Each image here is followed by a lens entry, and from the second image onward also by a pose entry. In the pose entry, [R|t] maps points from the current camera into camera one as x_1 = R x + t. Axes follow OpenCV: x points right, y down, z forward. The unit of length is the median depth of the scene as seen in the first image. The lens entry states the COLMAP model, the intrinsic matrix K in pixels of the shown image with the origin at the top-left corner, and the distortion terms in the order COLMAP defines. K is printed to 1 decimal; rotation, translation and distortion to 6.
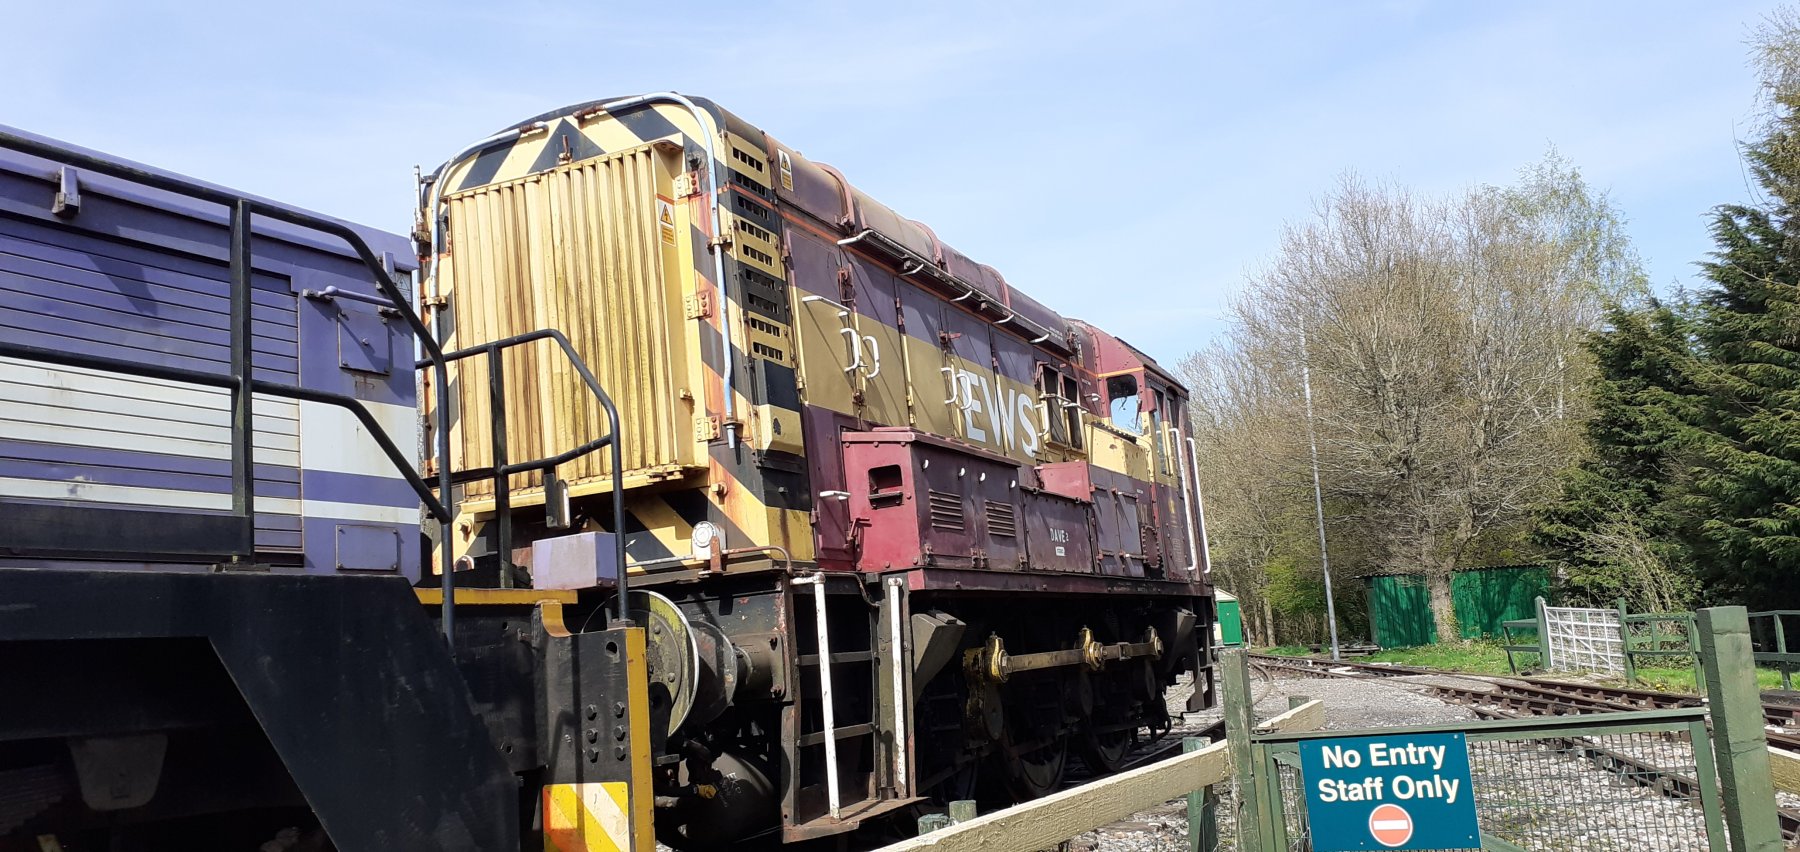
lens RADIAL K [[1407.9, 0, 900.0], [0, 1407.9, 426.0], [0, 0, 1]] dist [0.082020, -0.207401]
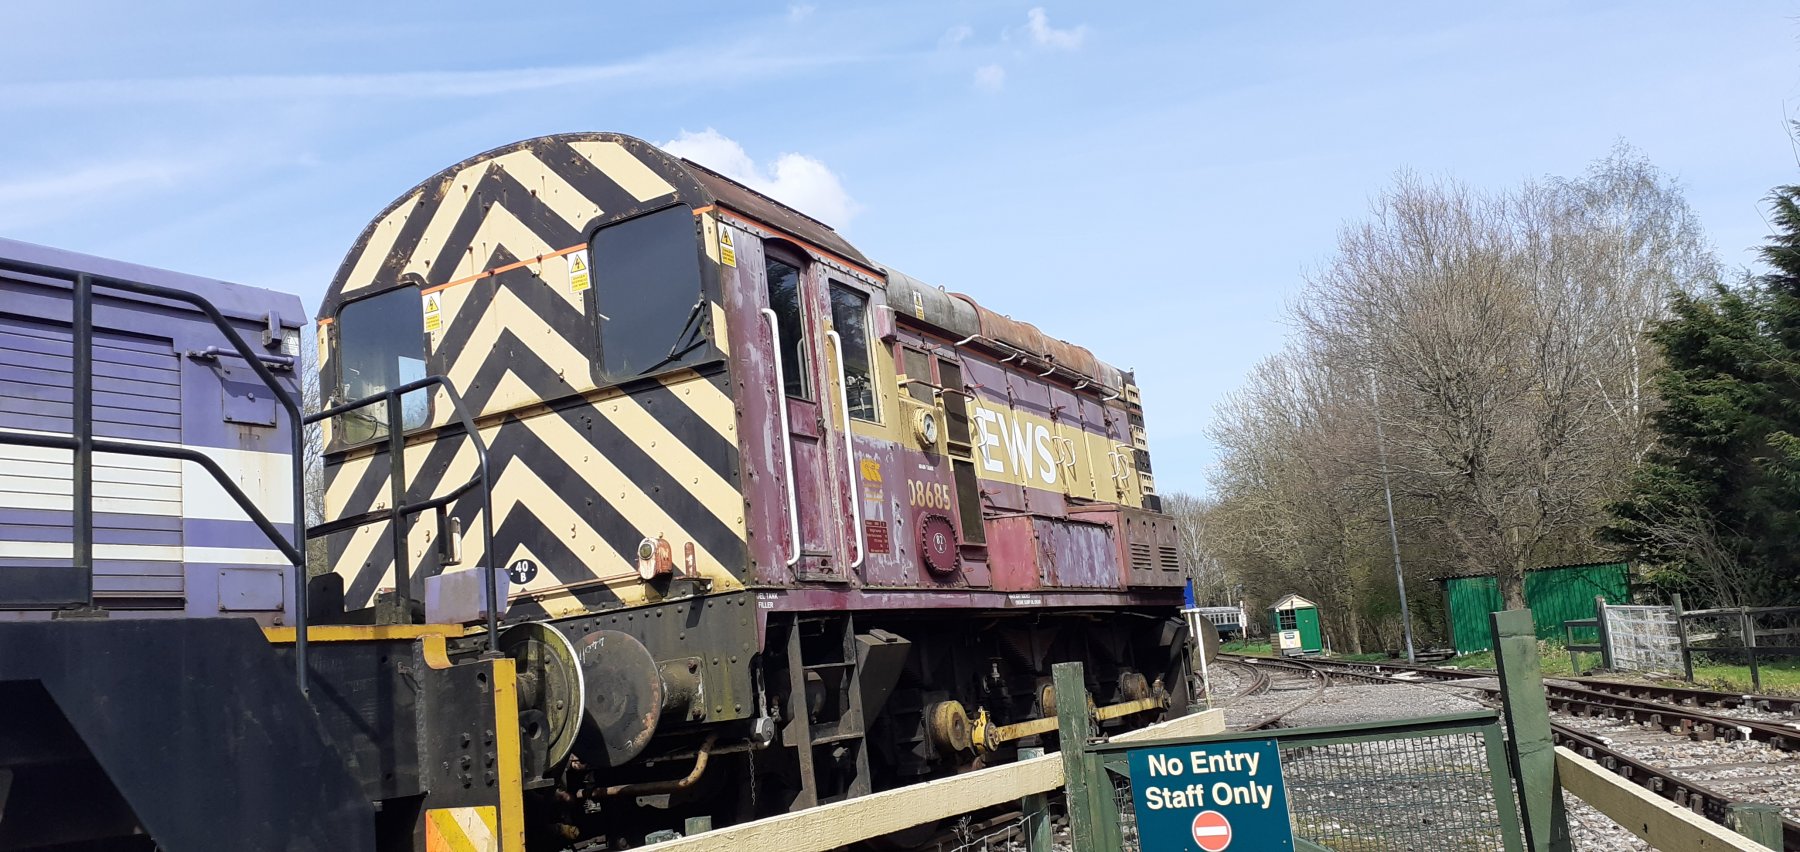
lens RADIAL K [[1407.9, 0, 900.0], [0, 1407.9, 426.0], [0, 0, 1]] dist [0.082020, -0.207401]
pose [[0.997602, -0.036803, -0.058621, 0.181914], [0.036112, 0.999266, -0.012799, -0.005785], [0.059049, 0.010652, 0.998198, -0.036118]]
